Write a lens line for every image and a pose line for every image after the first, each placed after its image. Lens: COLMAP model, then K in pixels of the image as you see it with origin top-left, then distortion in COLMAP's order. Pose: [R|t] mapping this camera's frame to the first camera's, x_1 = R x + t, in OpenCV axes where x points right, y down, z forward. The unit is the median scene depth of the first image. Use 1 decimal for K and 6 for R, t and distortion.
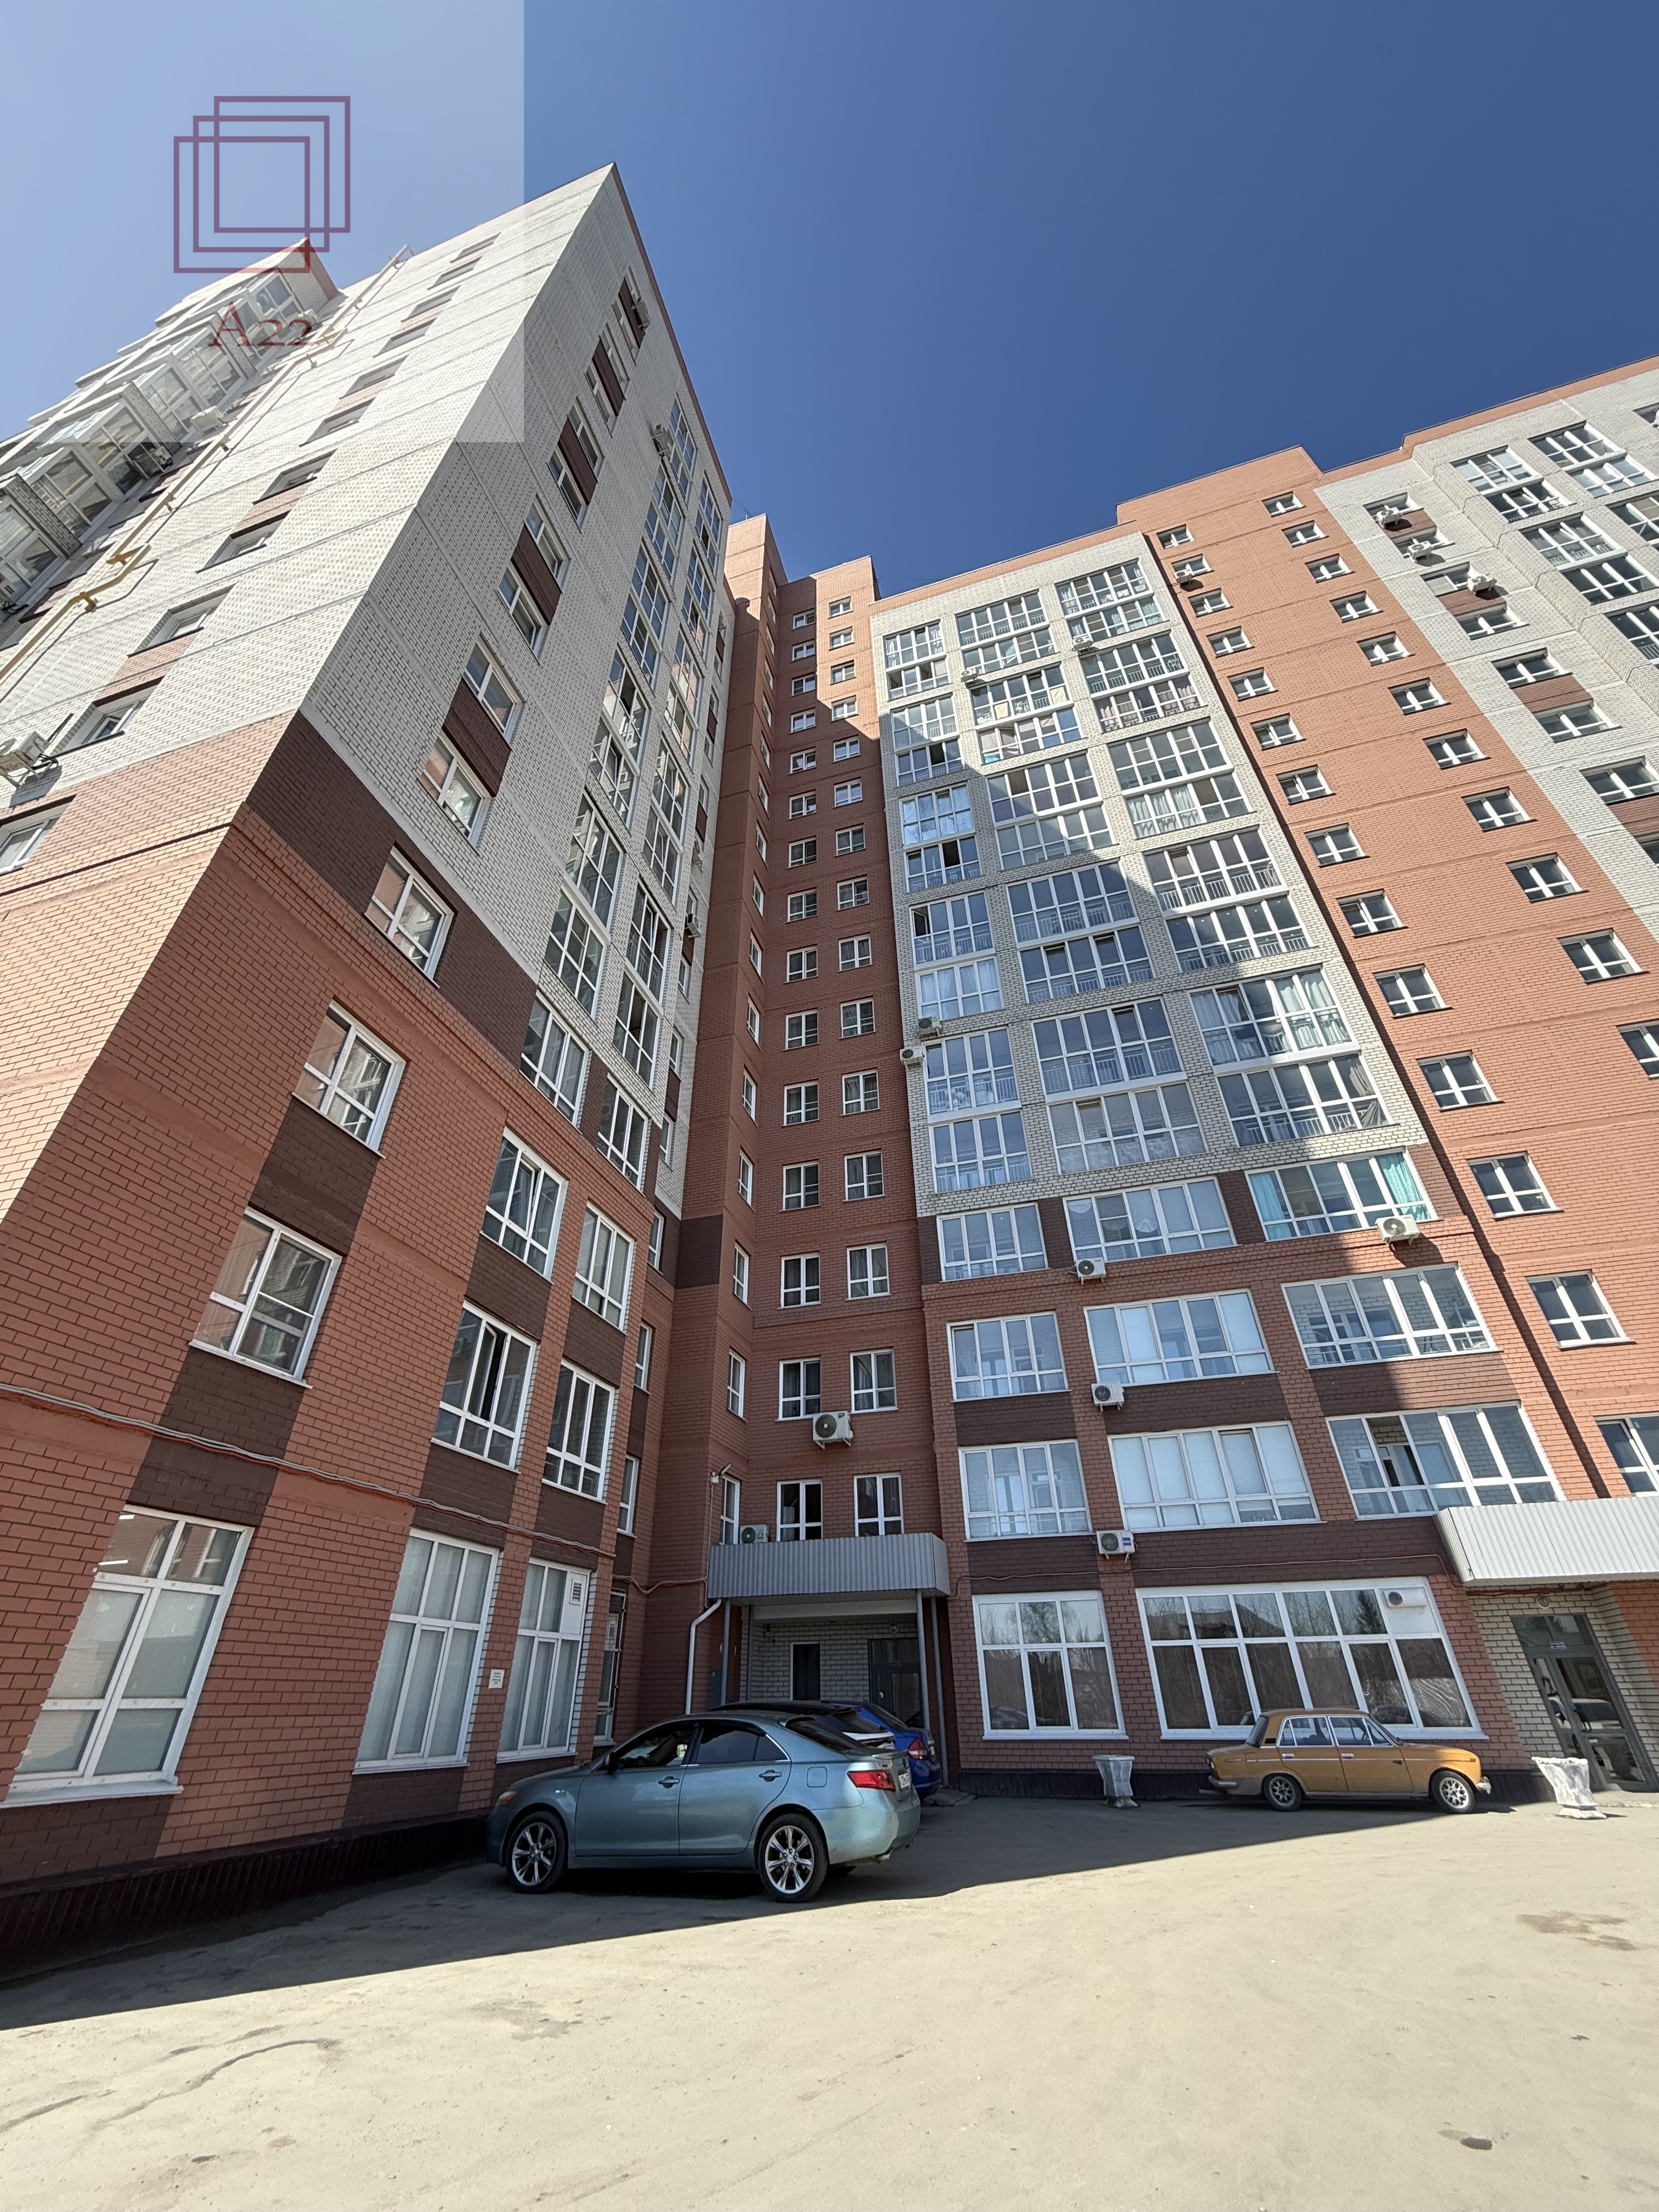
lens RADIAL K [[879.8, 0, 828.3], [0, 879.8, 1096.4], [0, 0, 1]] dist [0.002005, -0.000261]
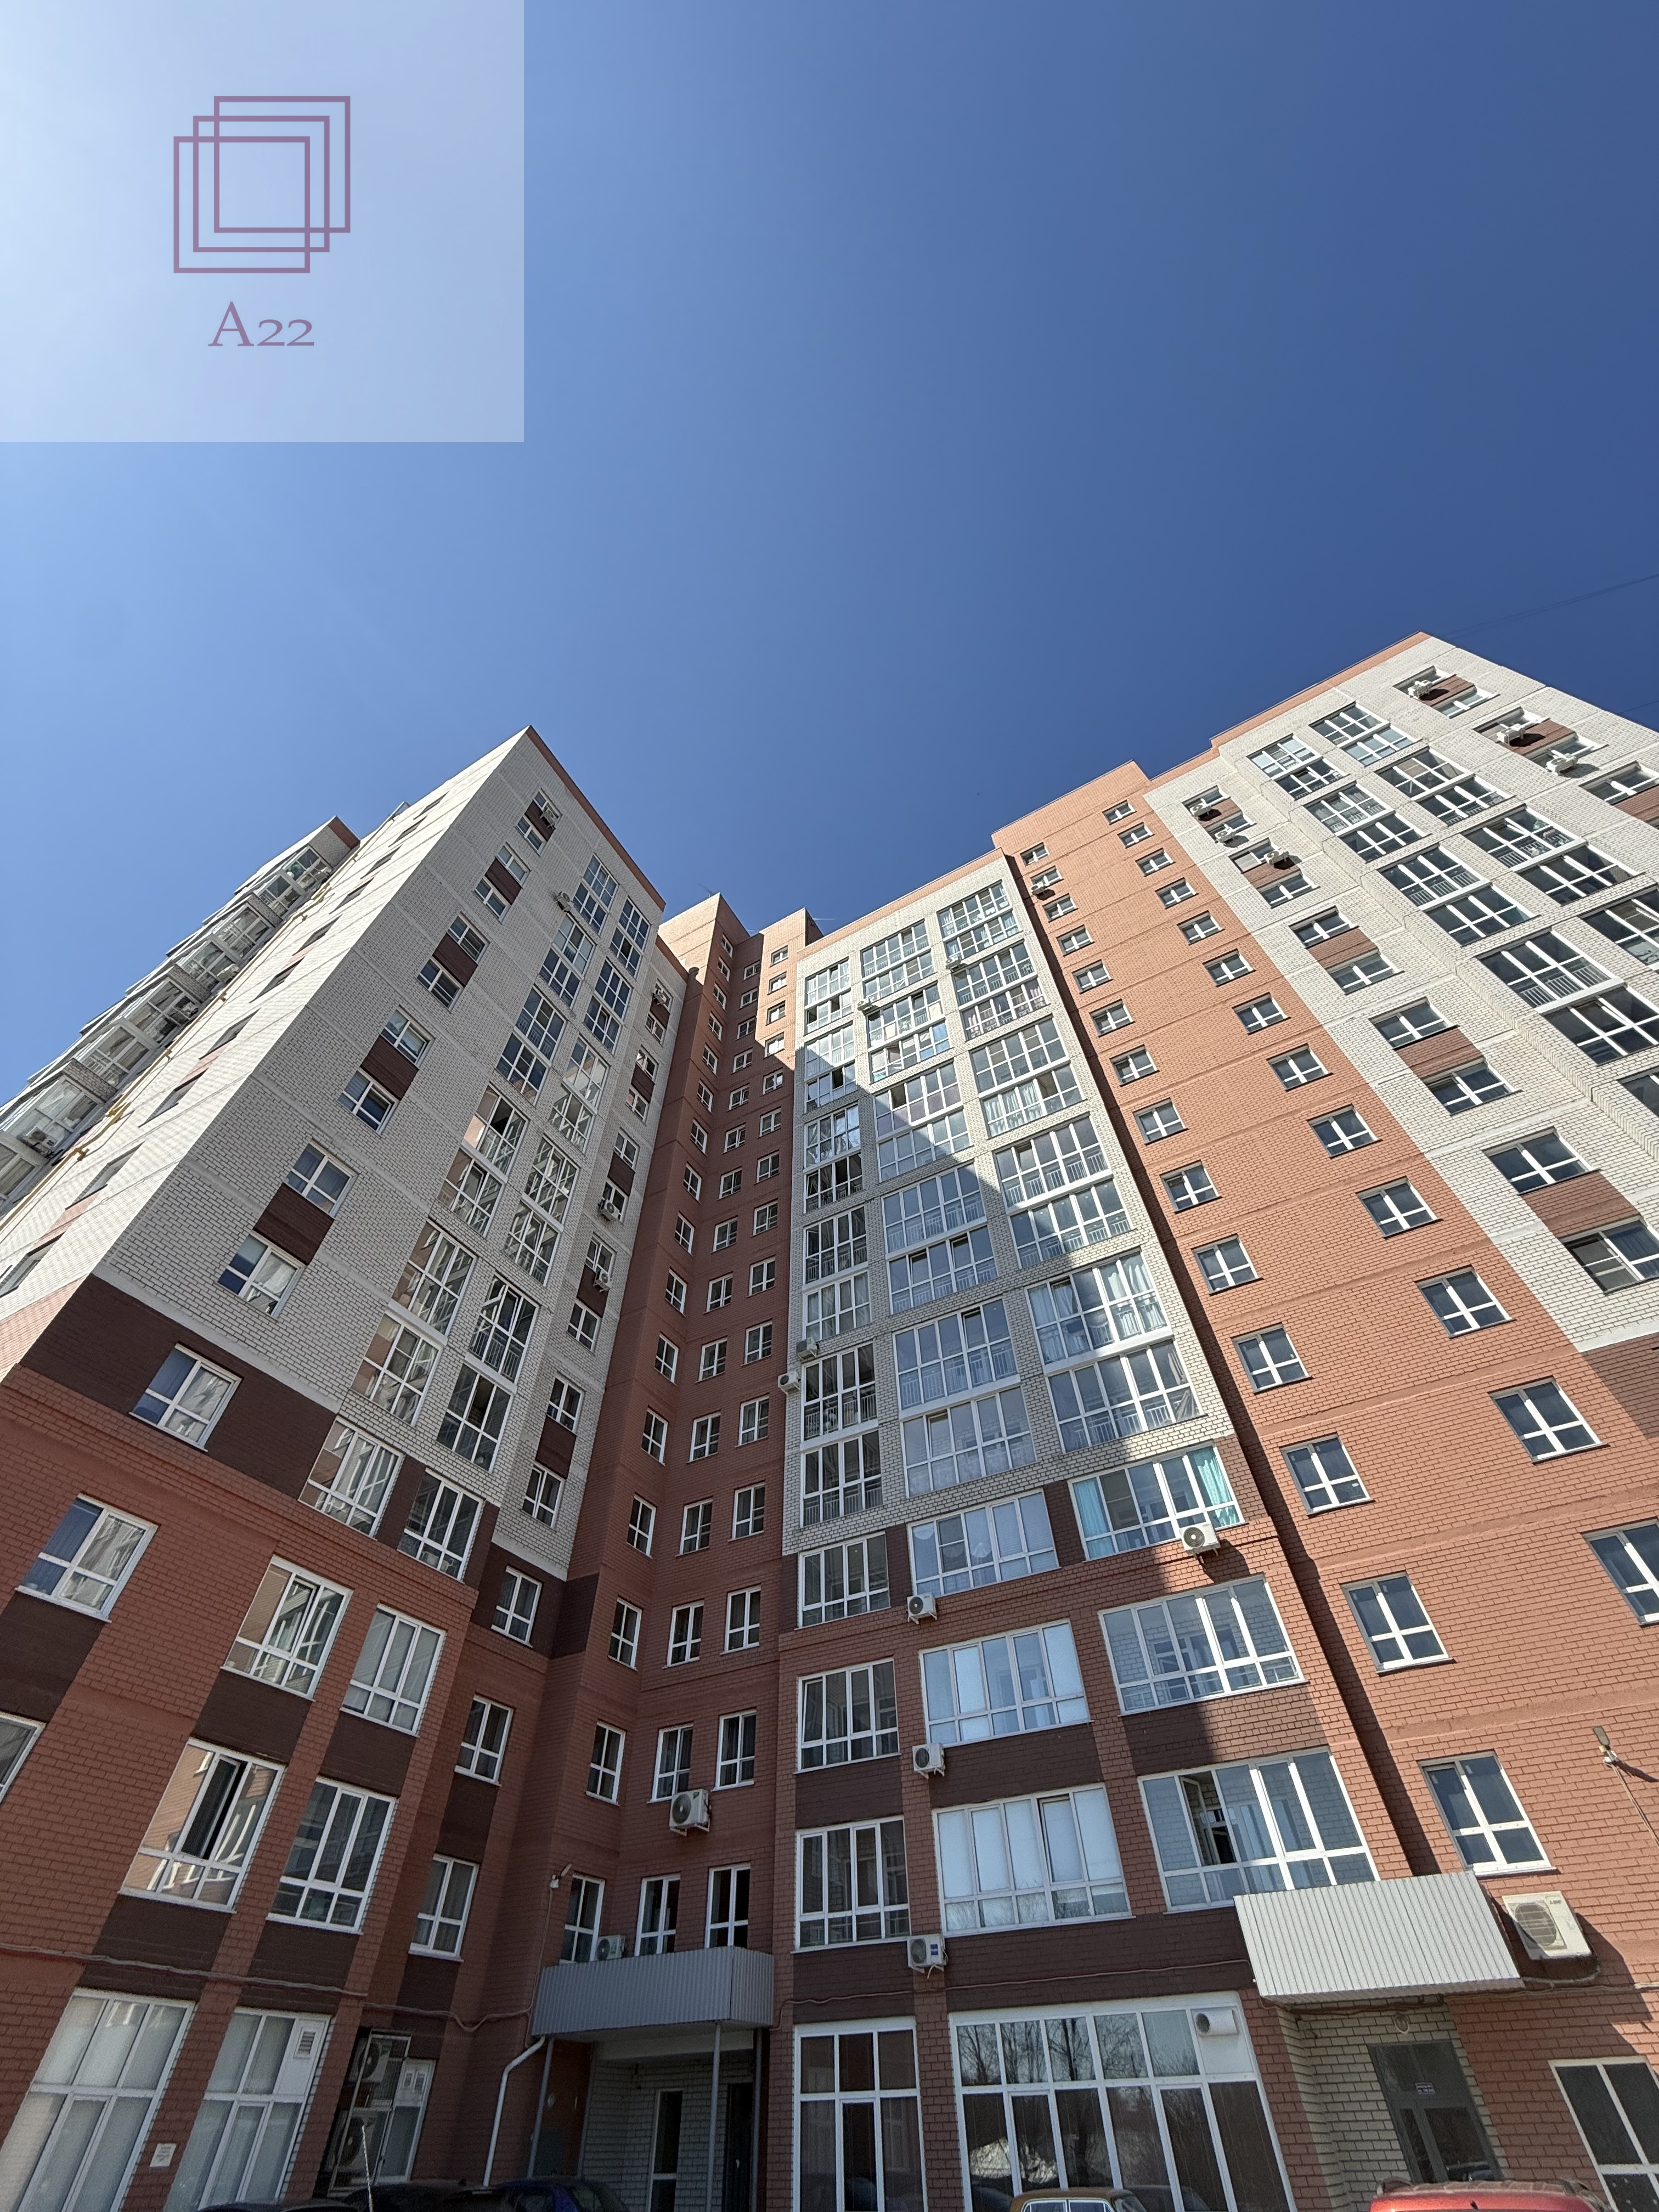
lens RADIAL K [[879.8, 0, 828.3], [0, 879.8, 1096.4], [0, 0, 1]] dist [0.002005, -0.000261]
pose [[0.975031, -0.172367, -0.140013, 0.400823], [0.128057, 0.951528, -0.279636, -0.080476], [0.181426, 0.254724, 0.949842, -0.100215]]
